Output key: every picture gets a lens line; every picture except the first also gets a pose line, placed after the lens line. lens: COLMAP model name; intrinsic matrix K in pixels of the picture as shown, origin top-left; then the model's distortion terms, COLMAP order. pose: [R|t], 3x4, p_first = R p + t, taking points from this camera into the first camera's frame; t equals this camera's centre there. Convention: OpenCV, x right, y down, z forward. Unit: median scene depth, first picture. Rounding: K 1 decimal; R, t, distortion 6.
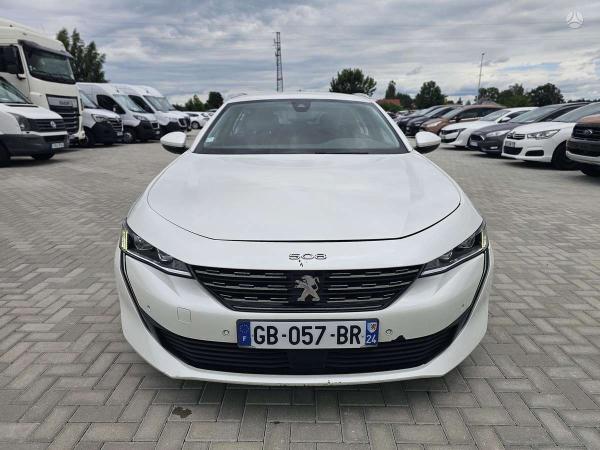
lens RADIAL K [[401.0, 0, 300.0], [0, 401.0, 225.0], [0, 0, 1]] dist [0.018141, -0.006244]
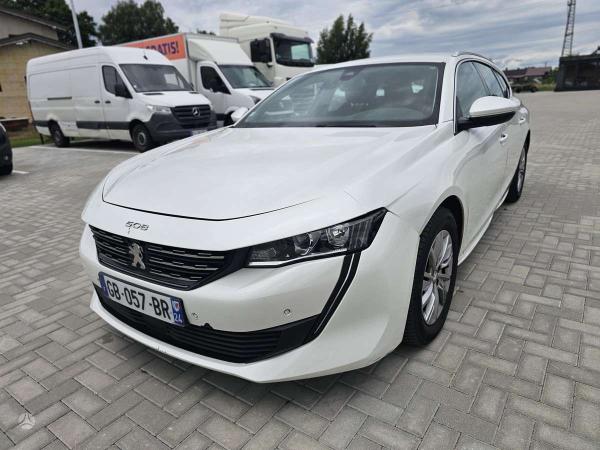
lens RADIAL K [[401.0, 0, 300.0], [0, 401.0, 225.0], [0, 0, 1]] dist [0.018141, -0.006244]
pose [[0.819543, 0.130631, -0.557929, 0.643473], [-0.096380, 0.991221, 0.090509, -0.040625], [0.564854, -0.020403, 0.824938, 0.246783]]
